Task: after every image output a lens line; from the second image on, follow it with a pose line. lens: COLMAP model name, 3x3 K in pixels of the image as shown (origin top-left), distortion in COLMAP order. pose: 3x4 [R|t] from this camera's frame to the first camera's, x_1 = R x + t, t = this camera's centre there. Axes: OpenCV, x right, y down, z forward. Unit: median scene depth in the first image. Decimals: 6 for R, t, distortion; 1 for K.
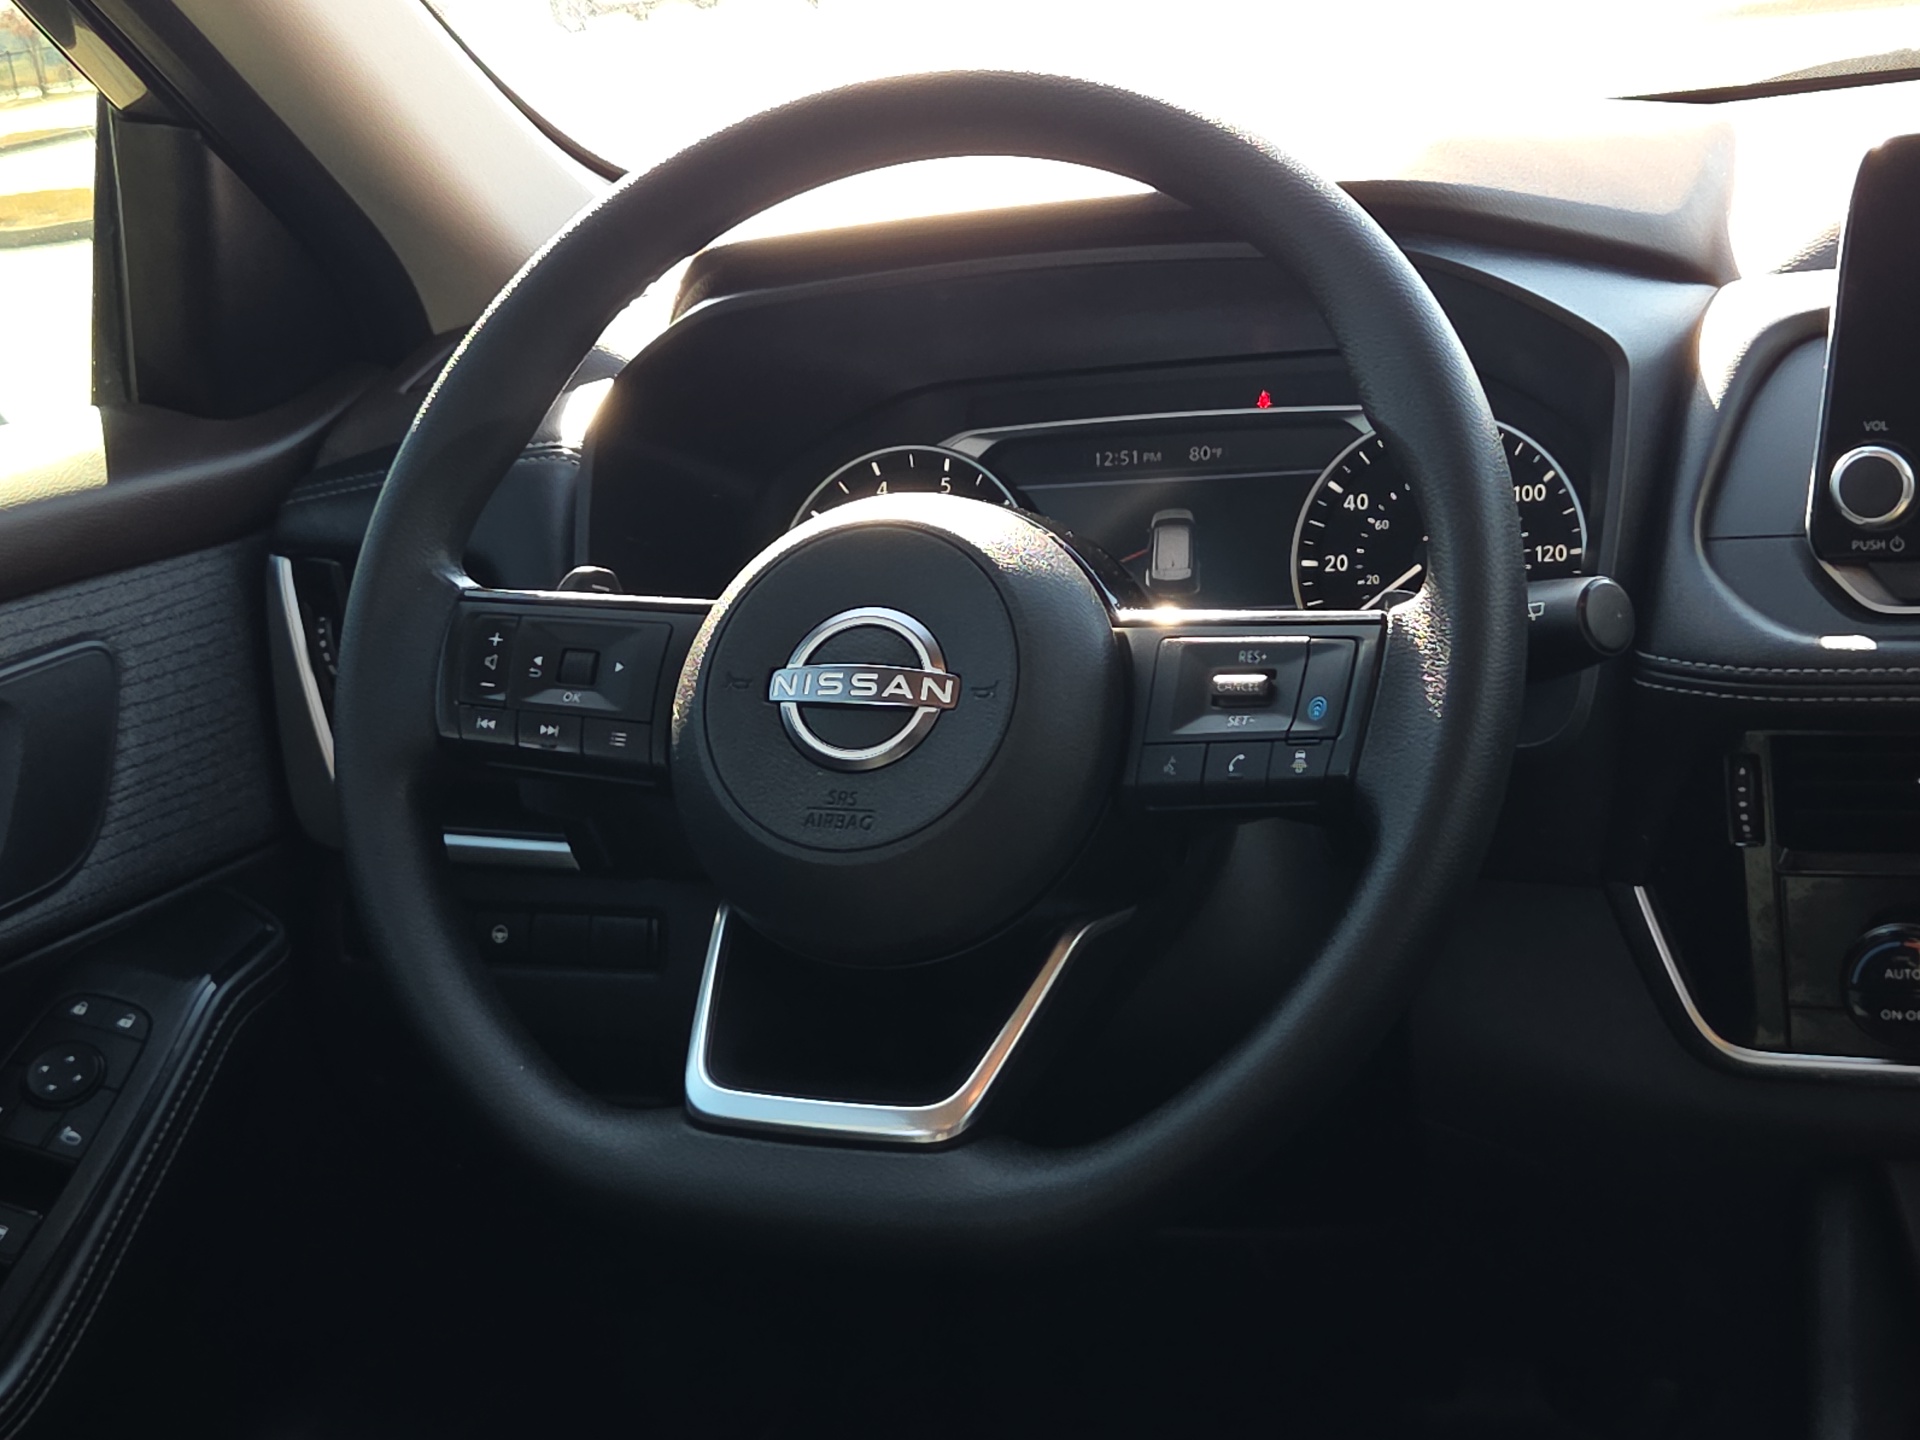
lens RADIAL K [[3412.3, 0, 957.5], [0, 3412.3, 678.0], [0, 0, 1]] dist [0.078993, 0.000000]
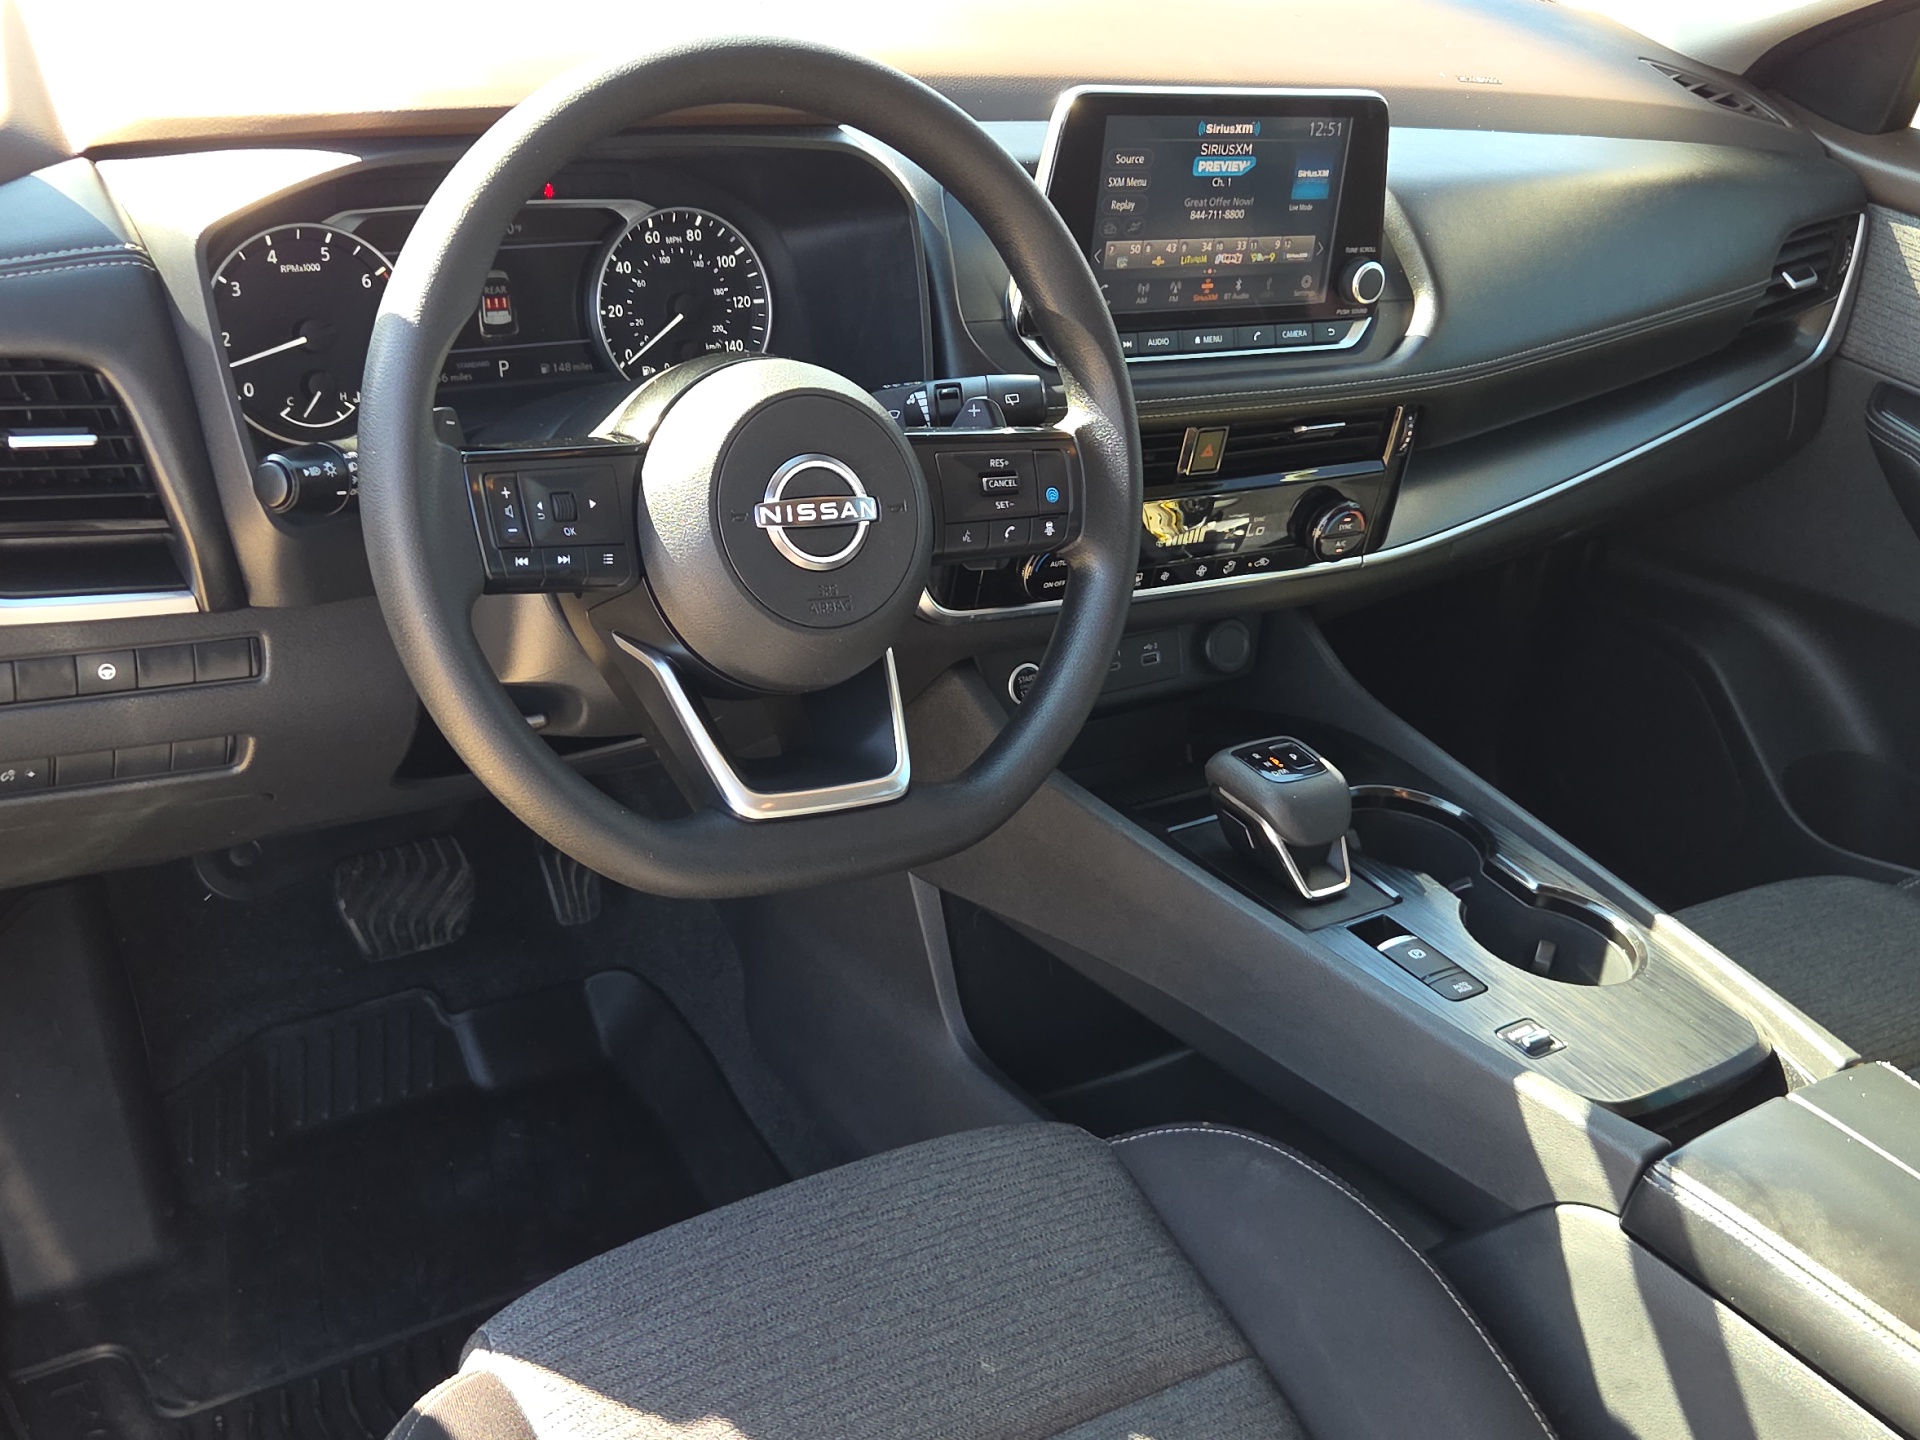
lens RADIAL K [[2276.5, 0, 971.7], [0, 2276.5, 680.1], [0, 0, 1]] dist [0.078785, 0.000000]
pose [[0.515031, -0.214971, 0.829777, -0.768835], [-0.050283, 0.958797, 0.279606, -0.191493], [-0.855695, -0.185729, 0.483001, 0.432880]]
